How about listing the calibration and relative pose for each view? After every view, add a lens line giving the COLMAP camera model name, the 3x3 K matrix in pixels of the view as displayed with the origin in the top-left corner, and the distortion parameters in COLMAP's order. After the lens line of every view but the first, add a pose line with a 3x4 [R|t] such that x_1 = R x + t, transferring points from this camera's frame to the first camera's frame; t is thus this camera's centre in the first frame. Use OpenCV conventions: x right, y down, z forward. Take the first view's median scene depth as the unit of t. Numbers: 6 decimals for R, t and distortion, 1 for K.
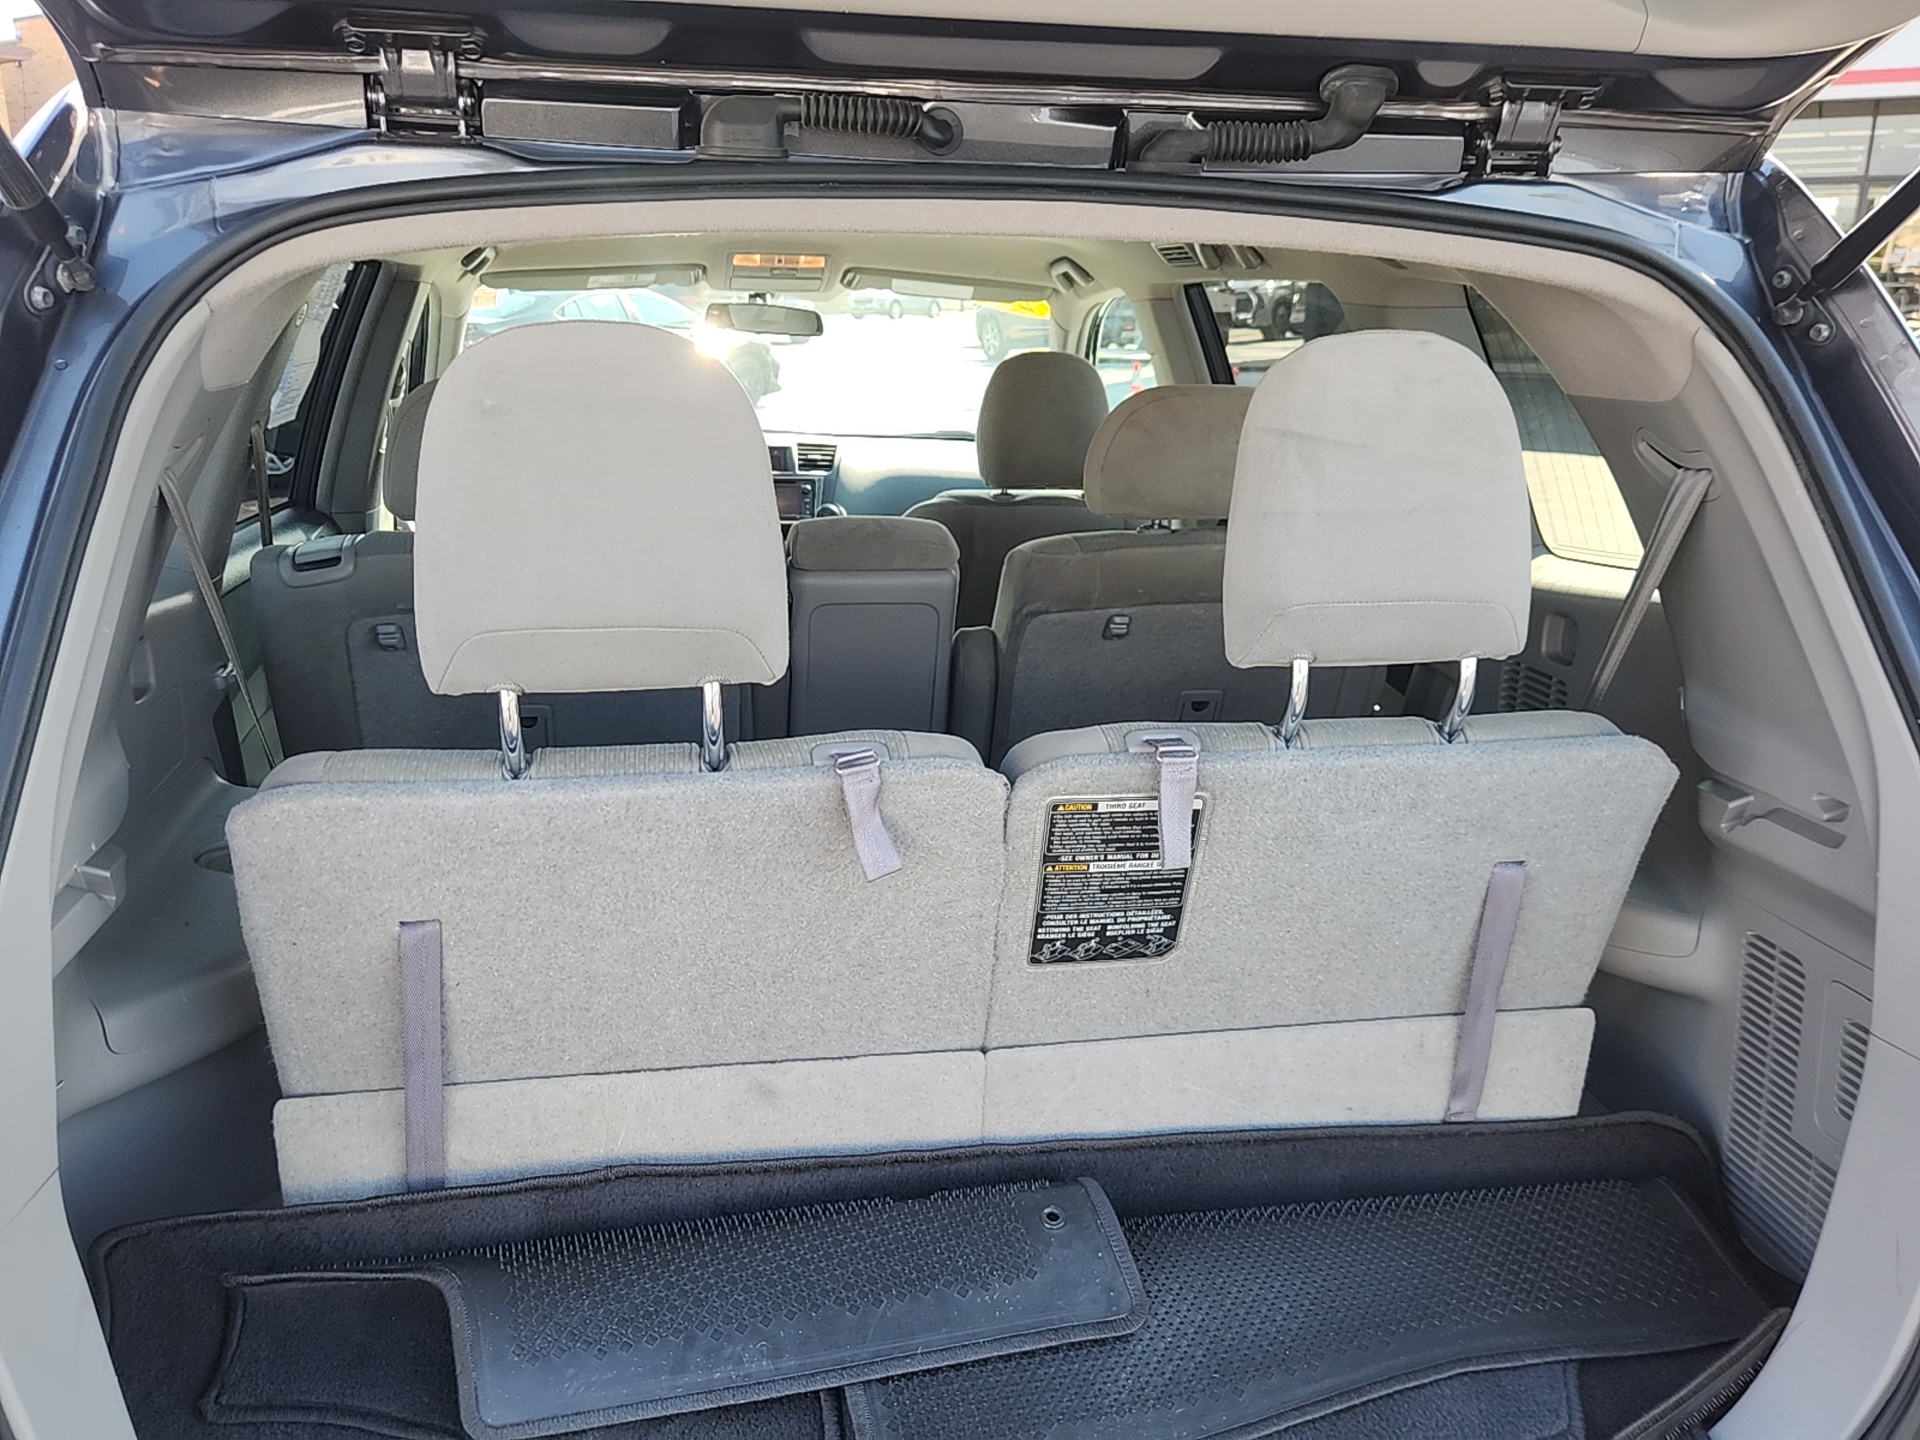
lens RADIAL K [[1494.9, 0, 980.1], [0, 1494.9, 713.2], [0, 0, 1]] dist [0.072156, -0.060595]
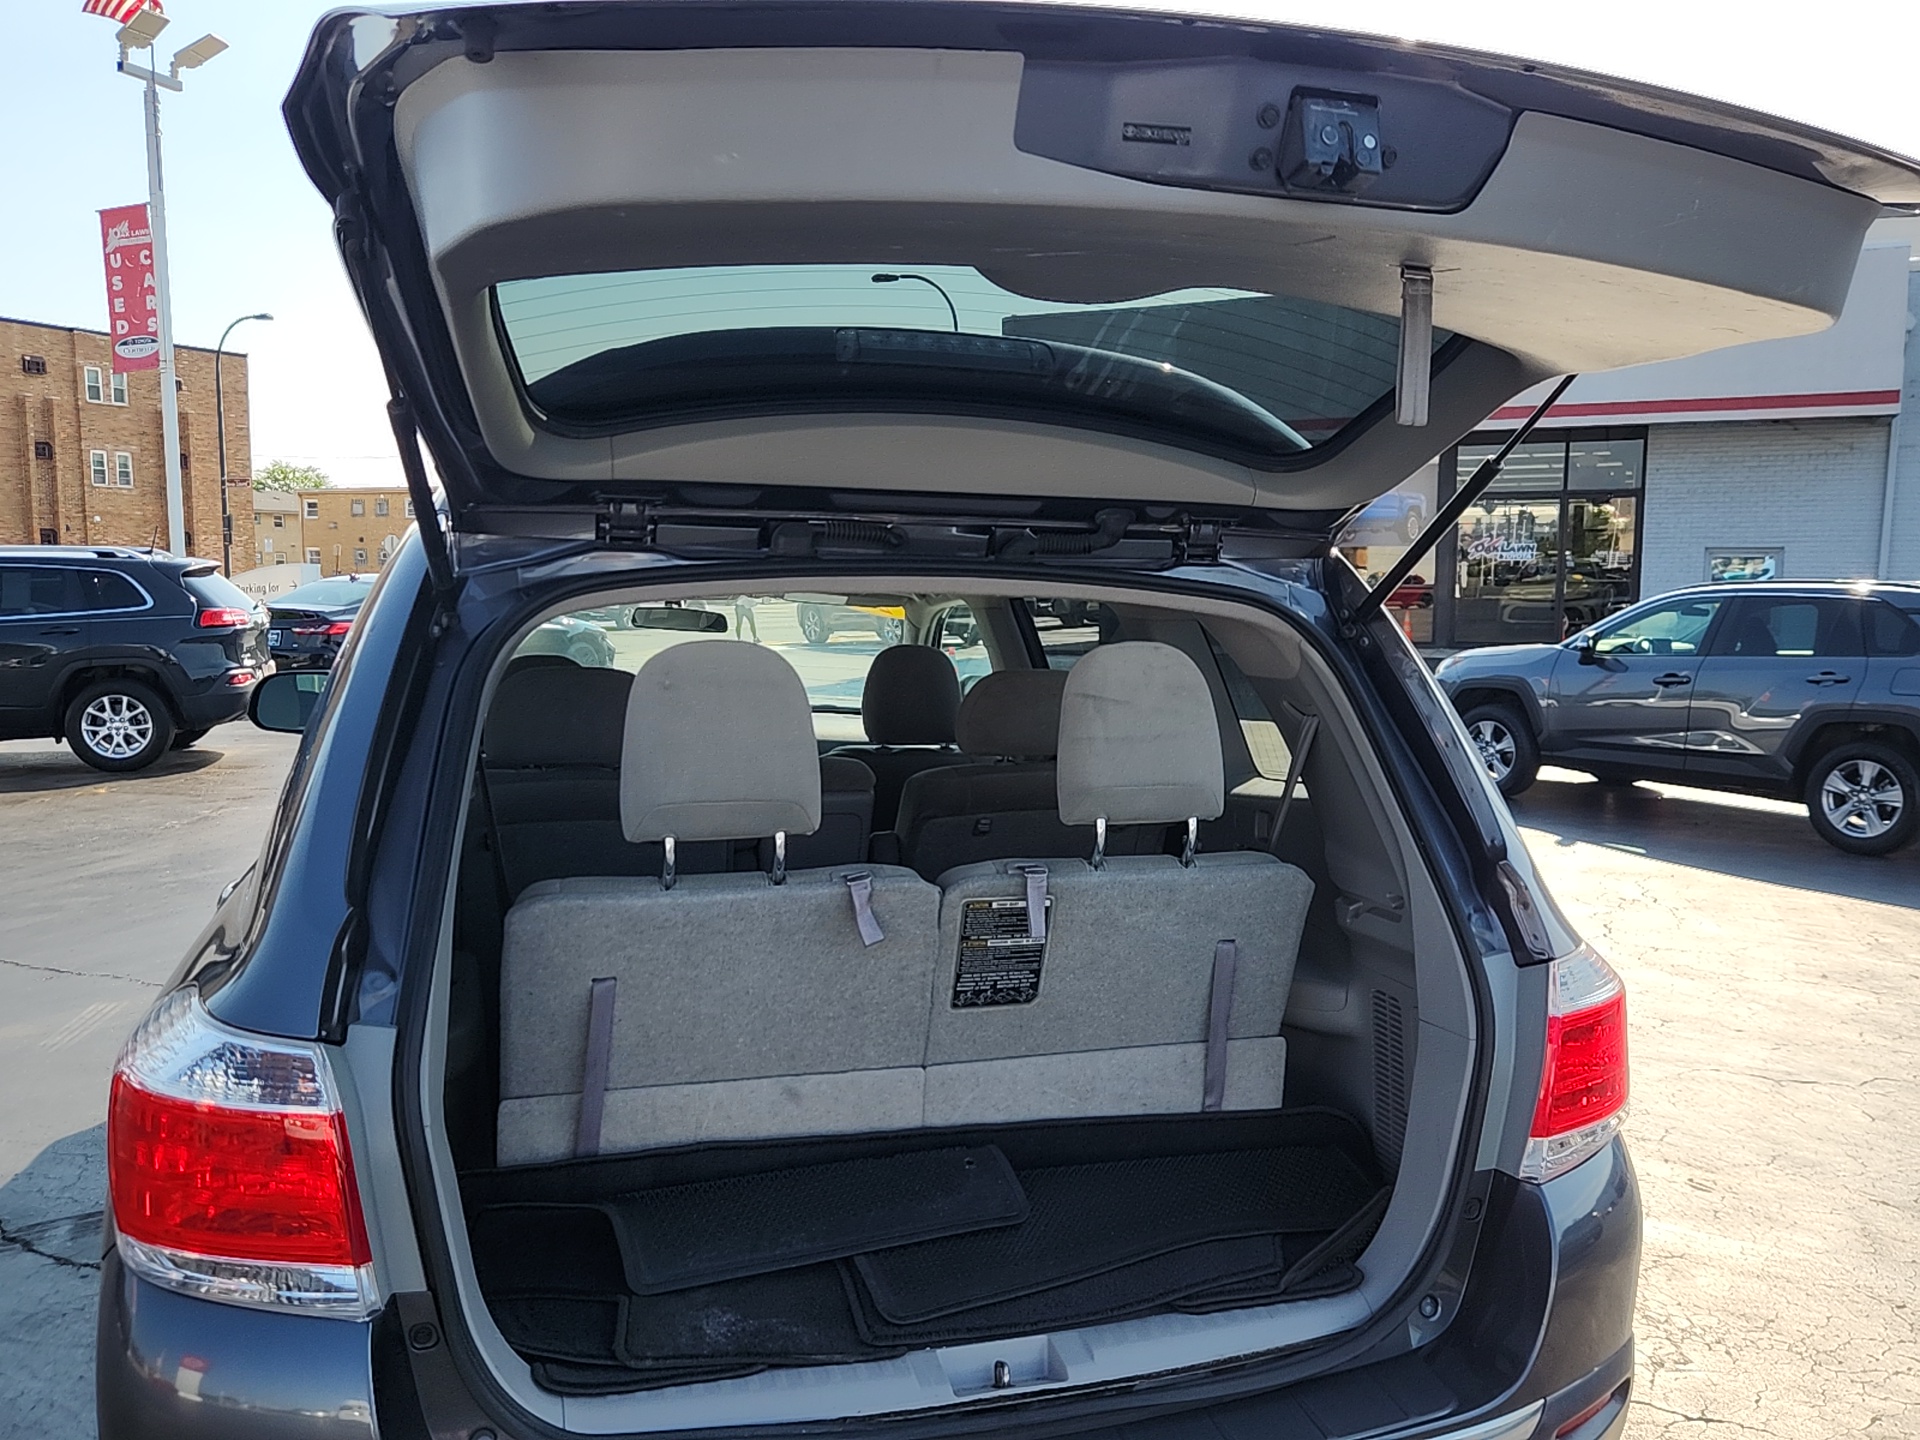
lens RADIAL K [[1494.9, 0, 980.1], [0, 1494.9, 713.2], [0, 0, 1]] dist [0.072156, -0.060595]
pose [[0.991976, -0.010057, 0.126028, -0.145910], [0.032920, 0.982993, -0.180670, 0.150124], [-0.122068, 0.183369, 0.975436, -0.710991]]
